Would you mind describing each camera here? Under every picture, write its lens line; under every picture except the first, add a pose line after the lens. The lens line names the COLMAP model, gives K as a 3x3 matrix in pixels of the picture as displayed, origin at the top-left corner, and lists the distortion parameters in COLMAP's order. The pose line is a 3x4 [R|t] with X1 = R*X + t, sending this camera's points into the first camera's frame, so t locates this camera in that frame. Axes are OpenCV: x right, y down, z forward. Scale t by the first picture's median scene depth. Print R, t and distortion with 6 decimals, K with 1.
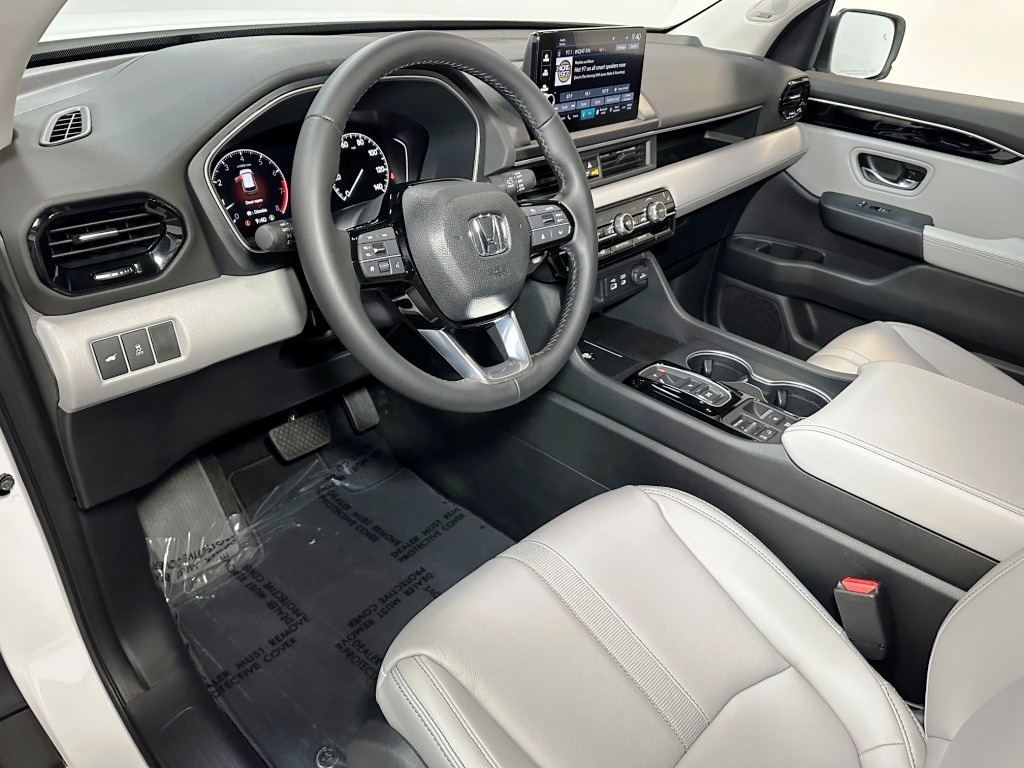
lens RADIAL K [[740.2, 0, 507.2], [0, 740.2, 388.7], [0, 0, 1]] dist [0.017734, -0.024324]
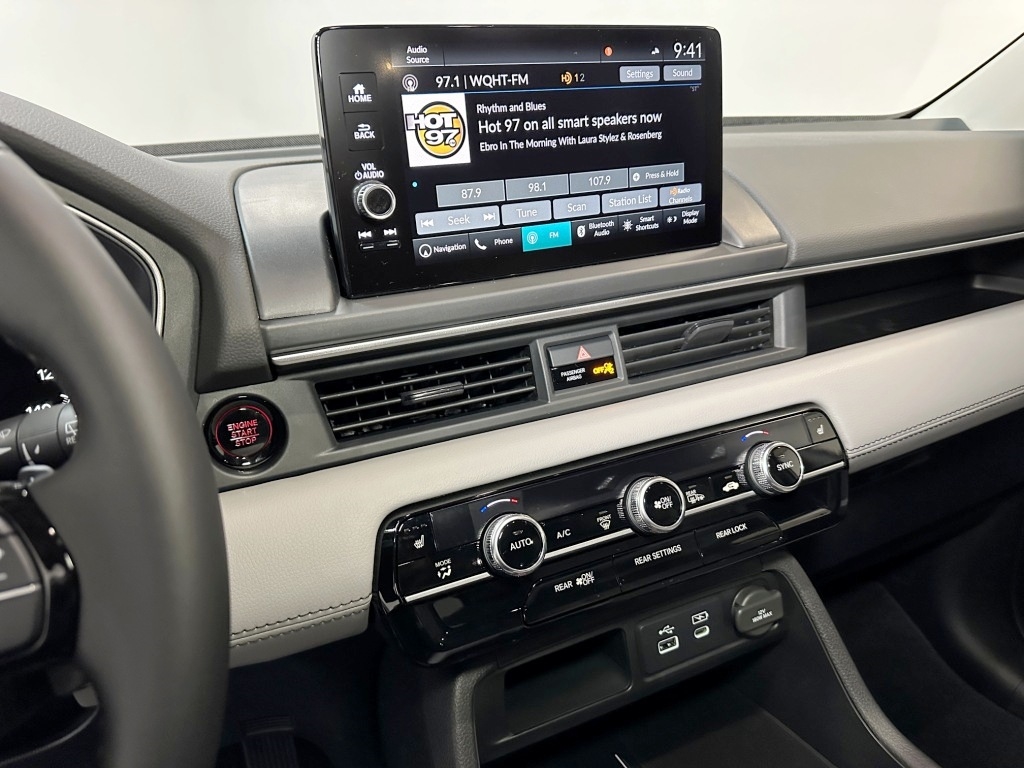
lens RADIAL K [[740.2, 0, 517.2], [0, 740.2, 383.4], [0, 0, 1]] dist [0.017734, -0.024324]
pose [[0.928802, 0.006423, -0.370520, 0.224765], [-0.088713, 0.974631, -0.205487, -0.194343], [0.359800, 0.223727, 0.905809, 0.604188]]
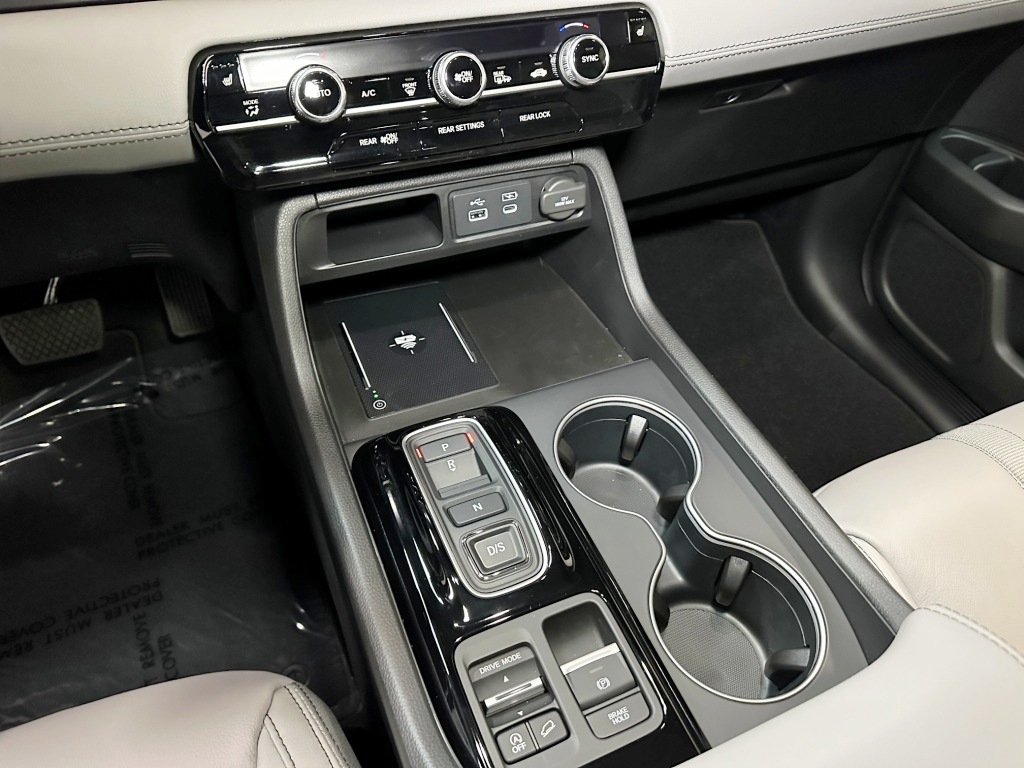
lens RADIAL K [[740.2, 0, 513.5], [0, 740.2, 378.5], [0, 0, 1]] dist [0.017734, -0.024324]
pose [[0.919760, 0.275115, -0.279916, 0.338343], [-0.204340, 0.944576, 0.256945, -0.172785], [0.335091, -0.179130, 0.925001, 0.581346]]
